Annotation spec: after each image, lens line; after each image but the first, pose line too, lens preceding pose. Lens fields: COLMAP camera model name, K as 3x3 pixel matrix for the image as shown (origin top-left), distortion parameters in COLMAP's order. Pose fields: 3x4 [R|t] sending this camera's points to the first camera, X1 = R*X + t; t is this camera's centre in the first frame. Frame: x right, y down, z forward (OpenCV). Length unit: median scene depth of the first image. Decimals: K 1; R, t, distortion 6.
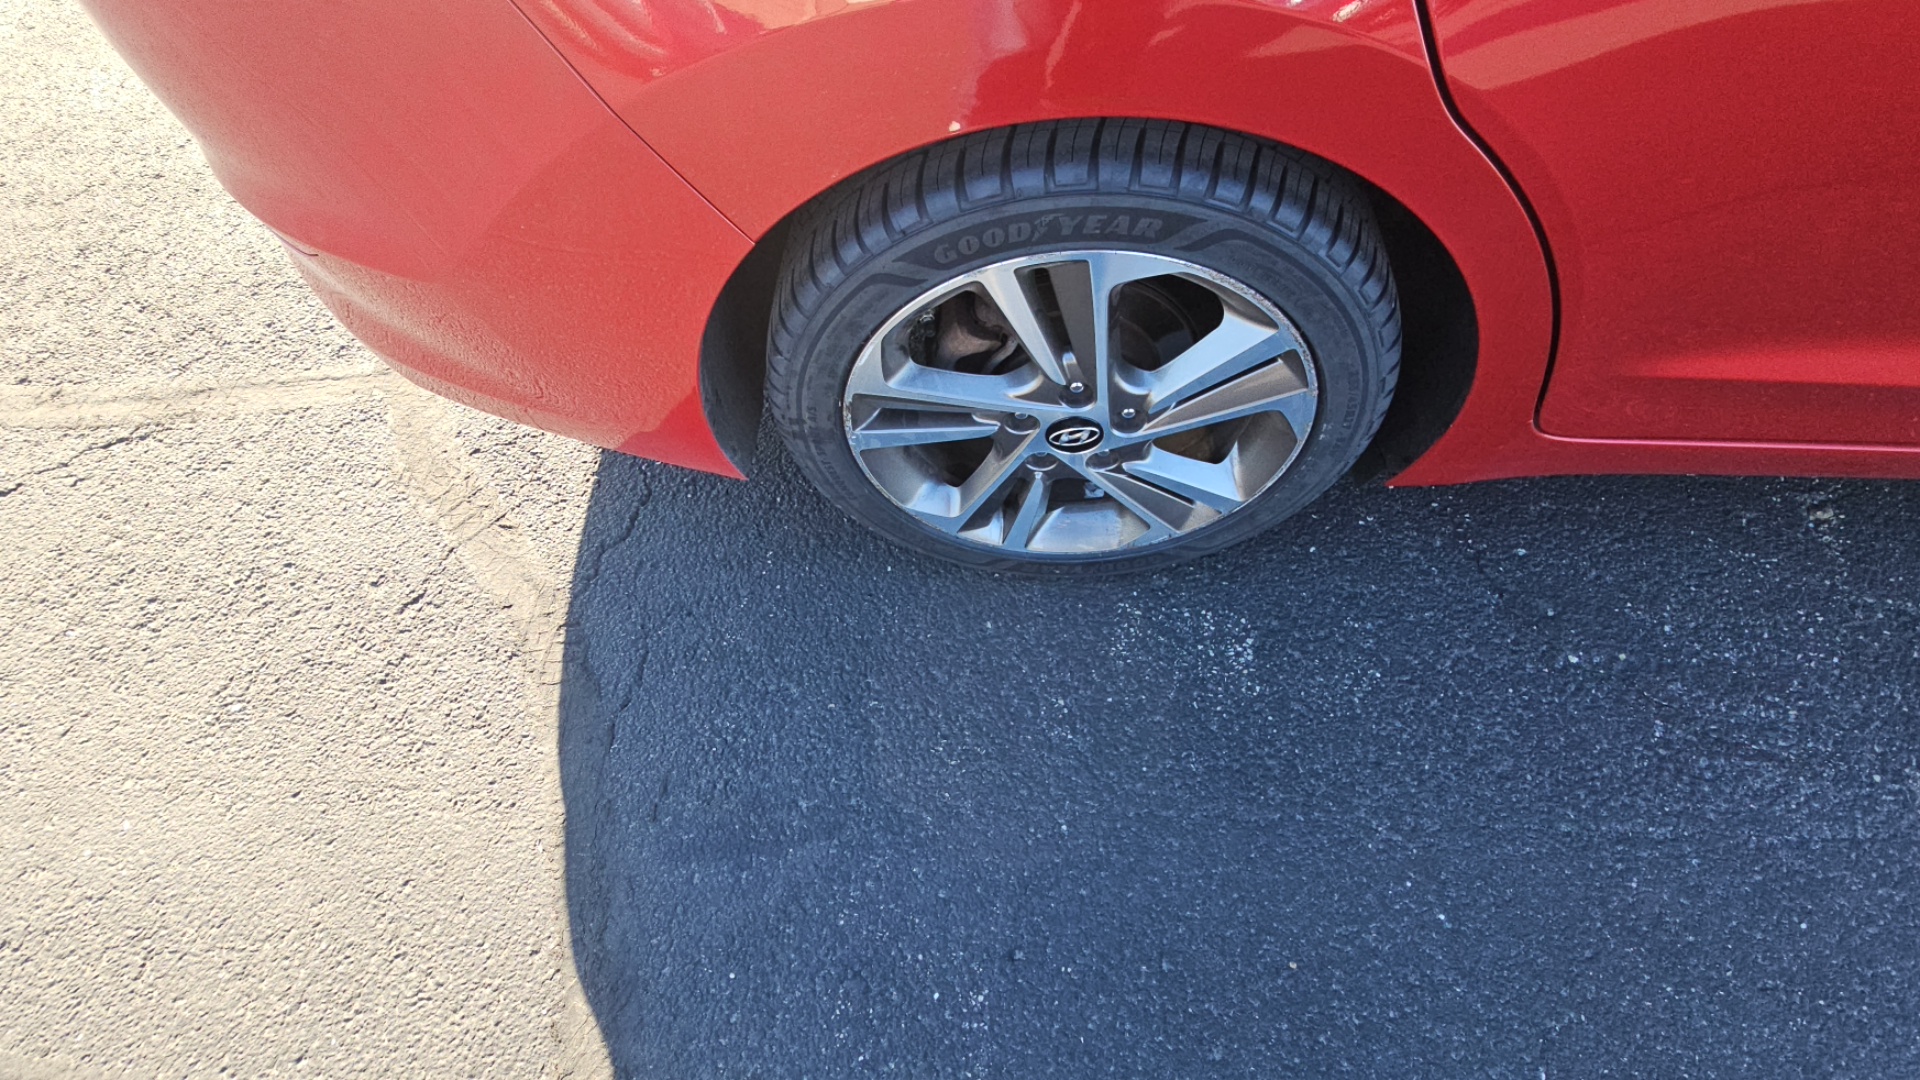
lens RADIAL K [[857.2, 0, 974.3], [0, 857.2, 537.6], [0, 0, 1]] dist [0.004692, -0.006276]
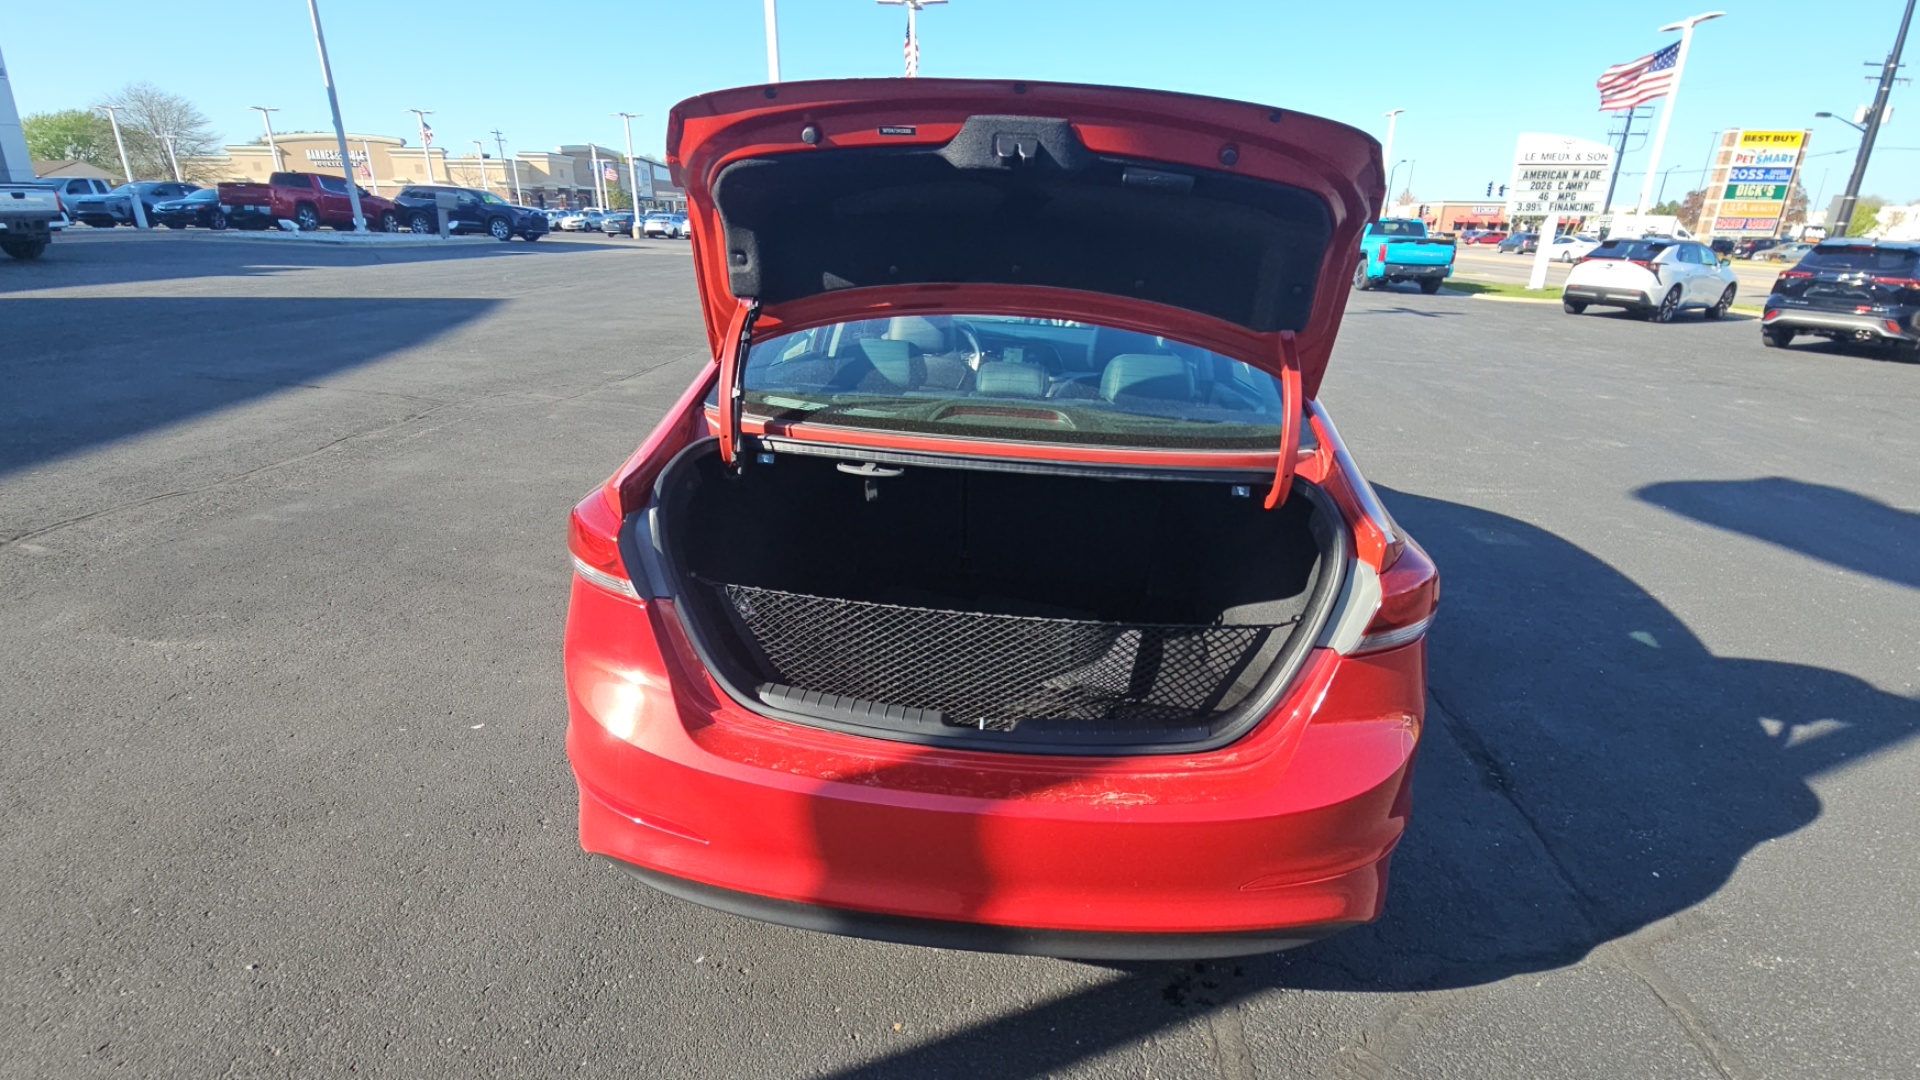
lens RADIAL K [[857.2, 0, 980.2], [0, 857.2, 545.2], [0, 0, 1]] dist [0.004692, -0.006276]
pose [[0.031320, -0.331458, 0.942950, -2.247420], [0.831027, 0.532816, 0.159688, -1.659873], [-0.555349, 0.778616, 0.292138, 0.423740]]
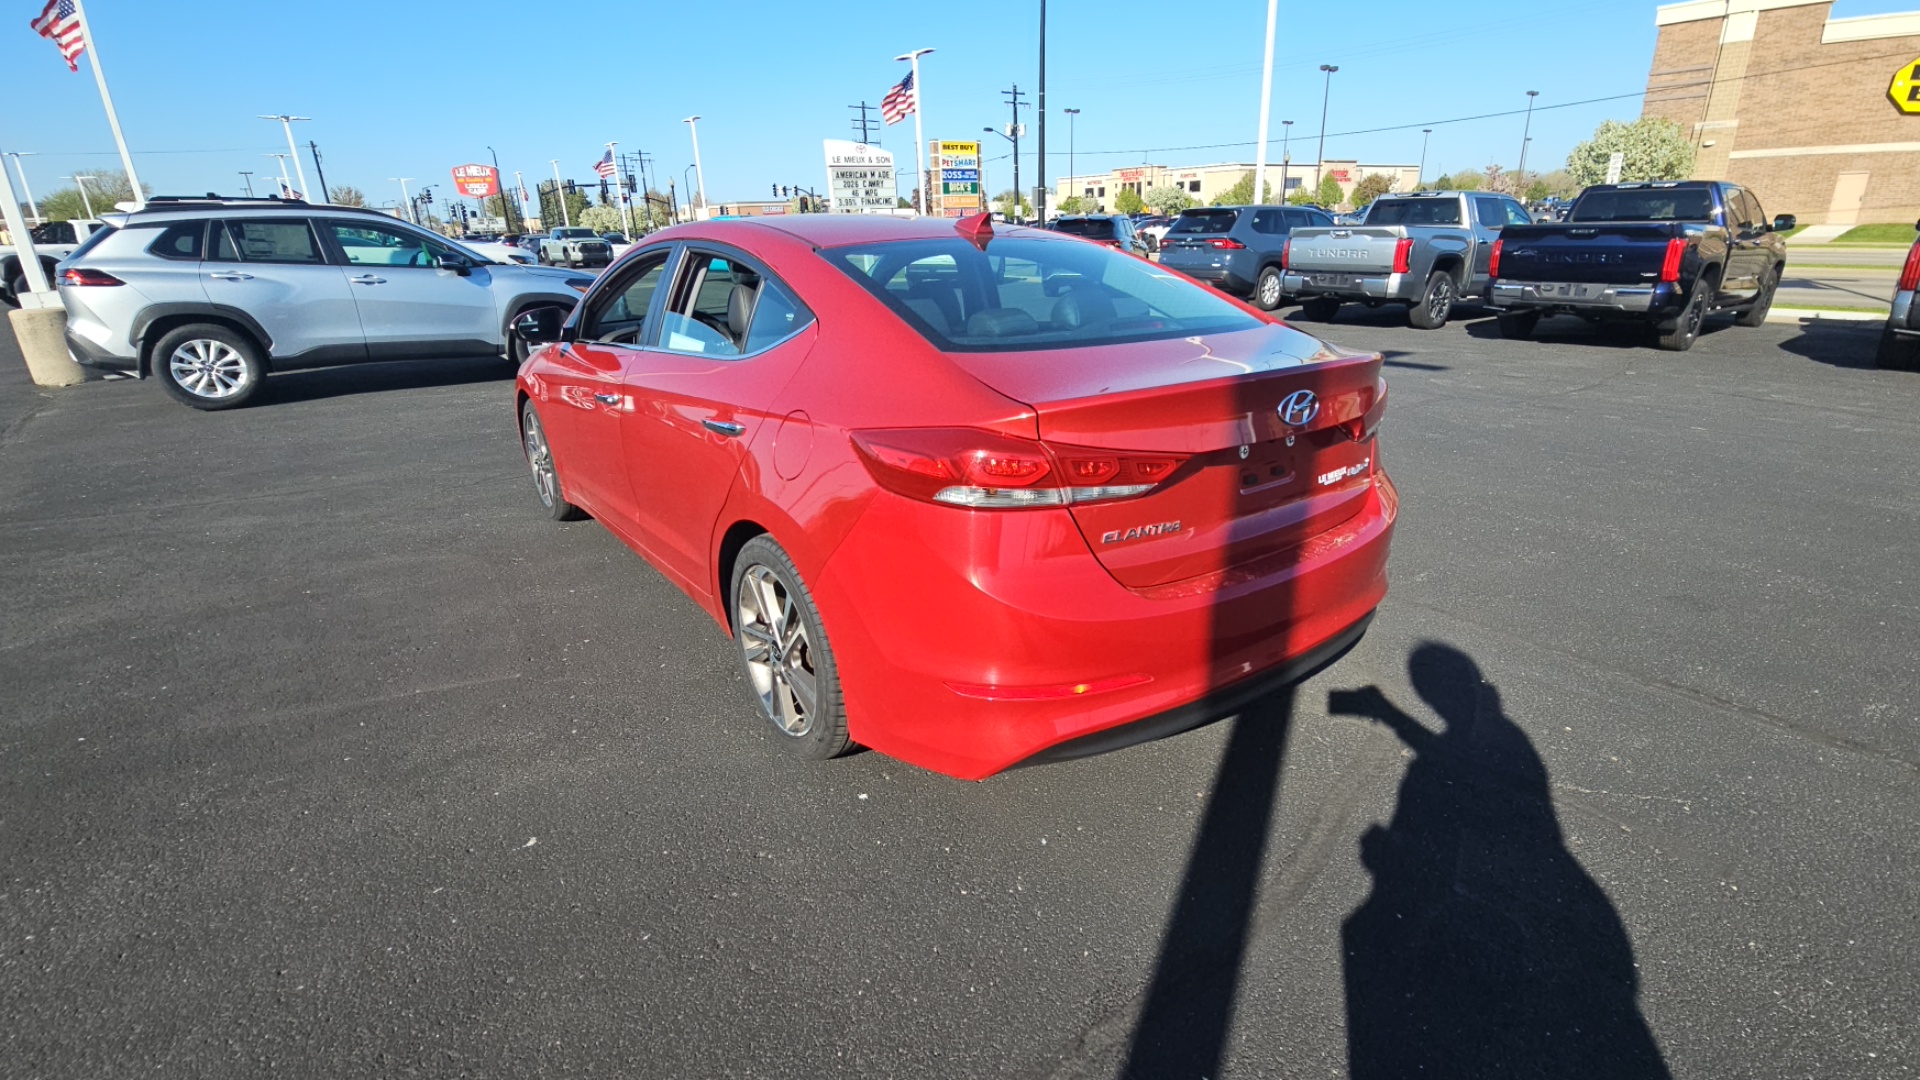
lens RADIAL K [[857.2, 0, 981.4], [0, 857.2, 538.5], [0, 0, 1]] dist [0.004692, -0.006276]
pose [[-0.644857, -0.226191, 0.730066, -2.058970], [0.665181, 0.304350, 0.681840, -3.303704], [-0.376421, 0.925316, -0.045804, 1.584061]]
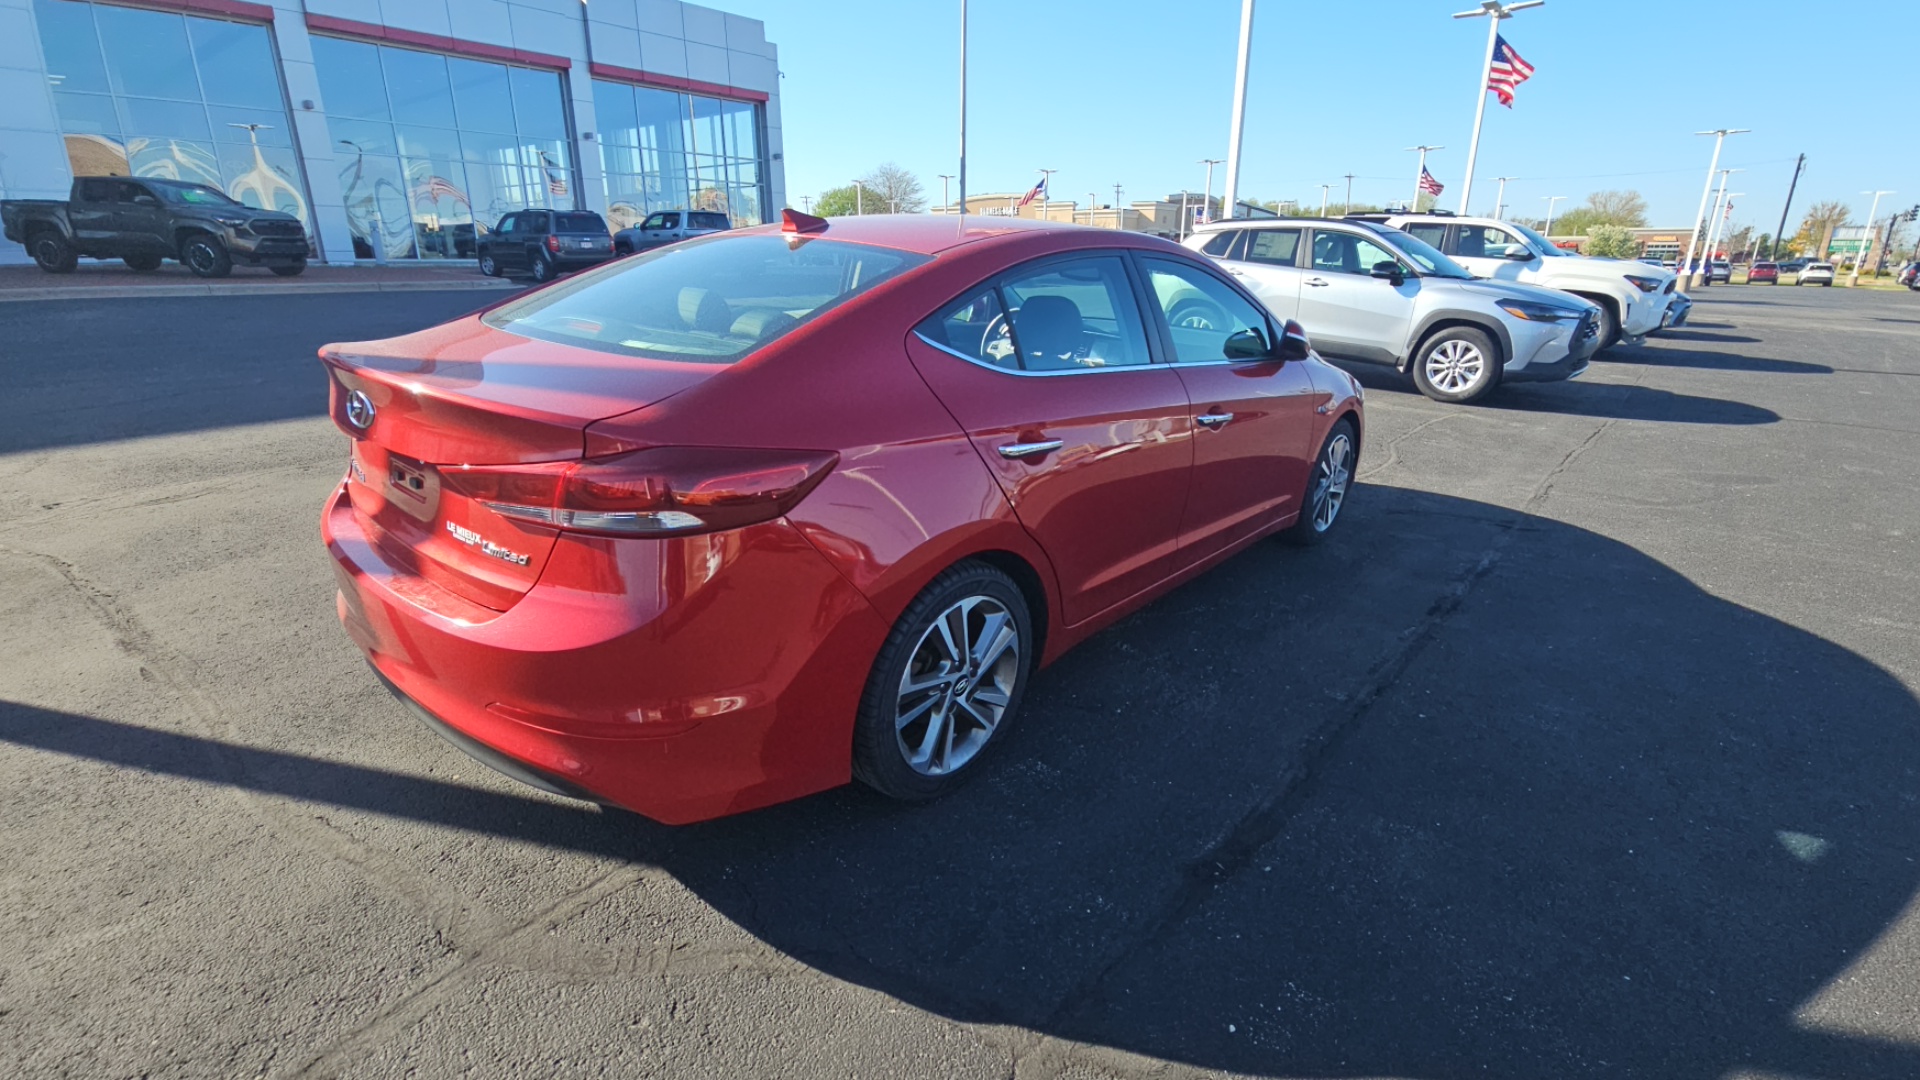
lens RADIAL K [[857.2, 0, 981.1], [0, 857.2, 545.3], [0, 0, 1]] dist [0.004692, -0.006276]
pose [[0.616437, -0.225659, 0.754376, -1.608983], [0.649784, 0.686902, -0.325494, 0.440474], [-0.444732, 0.690828, 0.570061, -0.703317]]
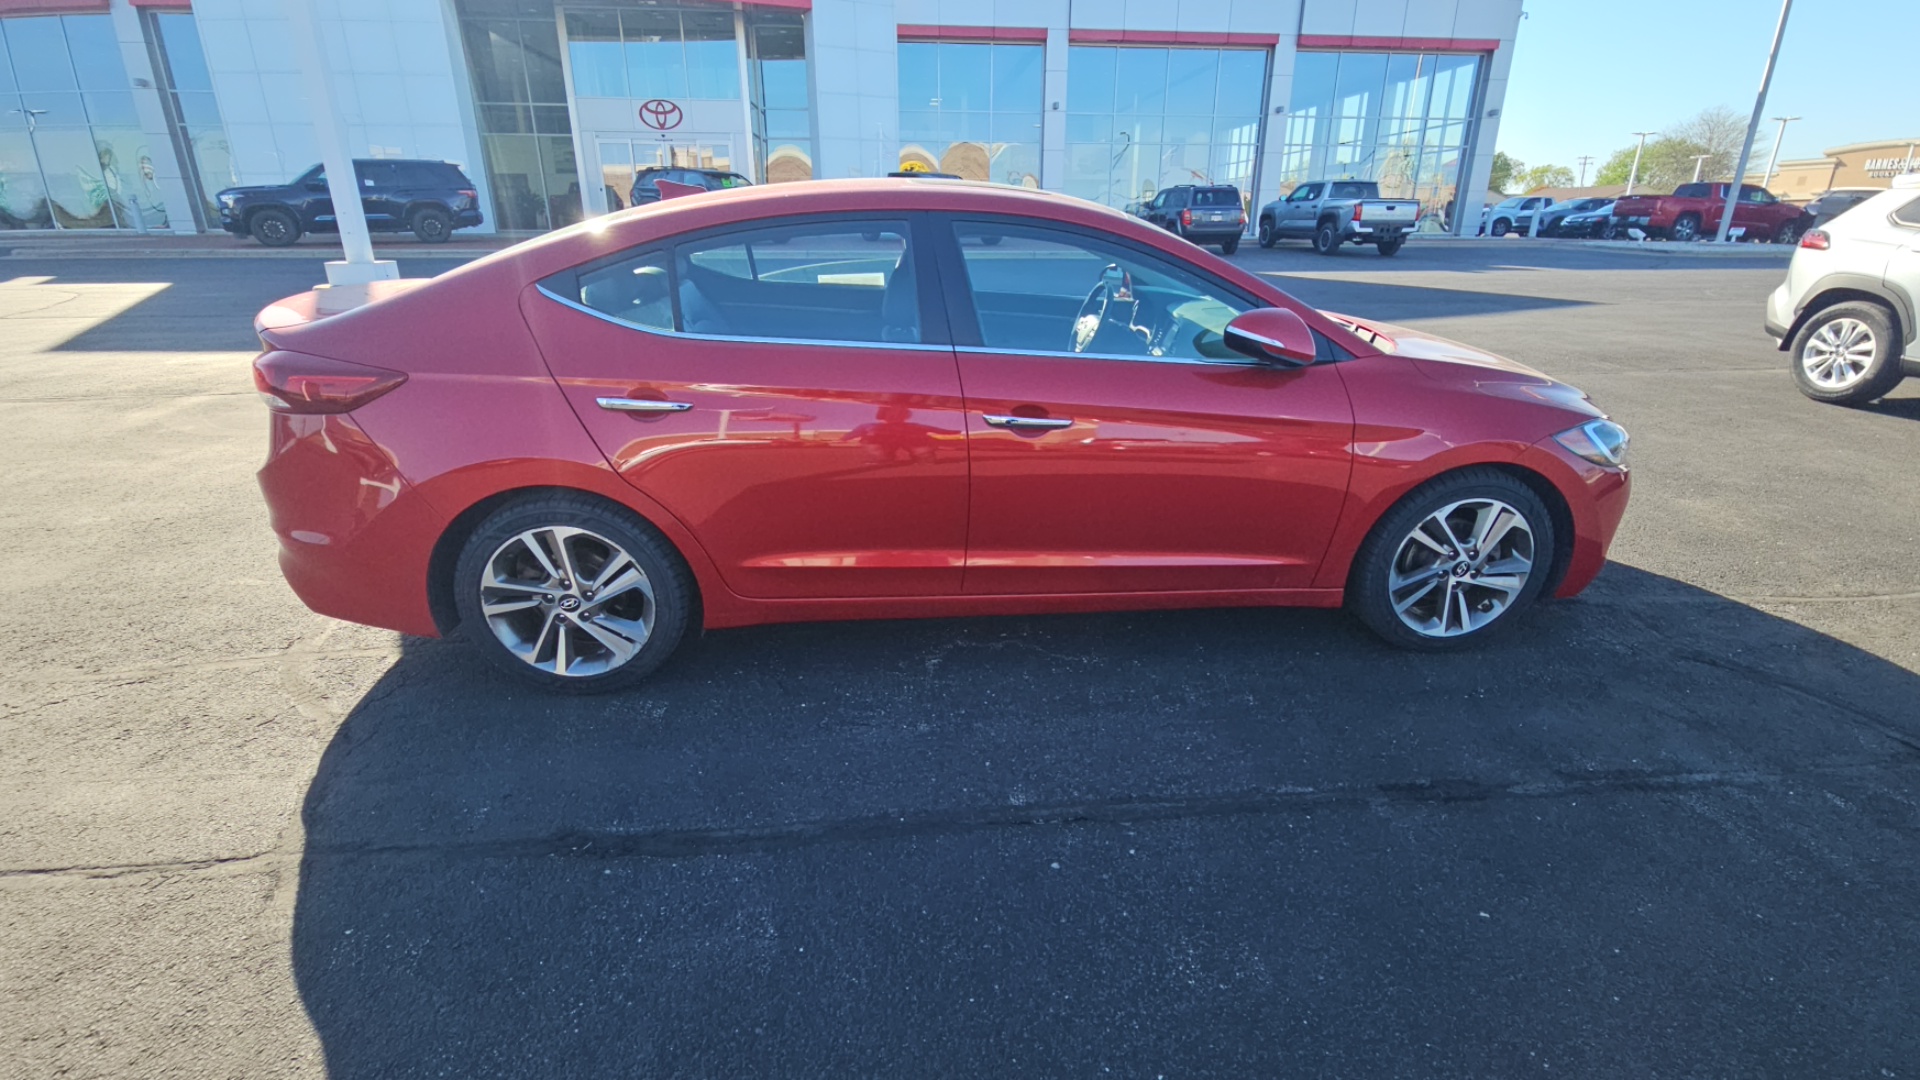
lens RADIAL K [[857.2, 0, 977.3], [0, 857.2, 540.8], [0, 0, 1]] dist [0.004692, -0.006276]
pose [[0.990998, -0.023300, 0.131835, 1.064627], [0.098094, 0.796526, -0.596594, 1.504113], [-0.091110, 0.604156, 0.791641, -1.441729]]
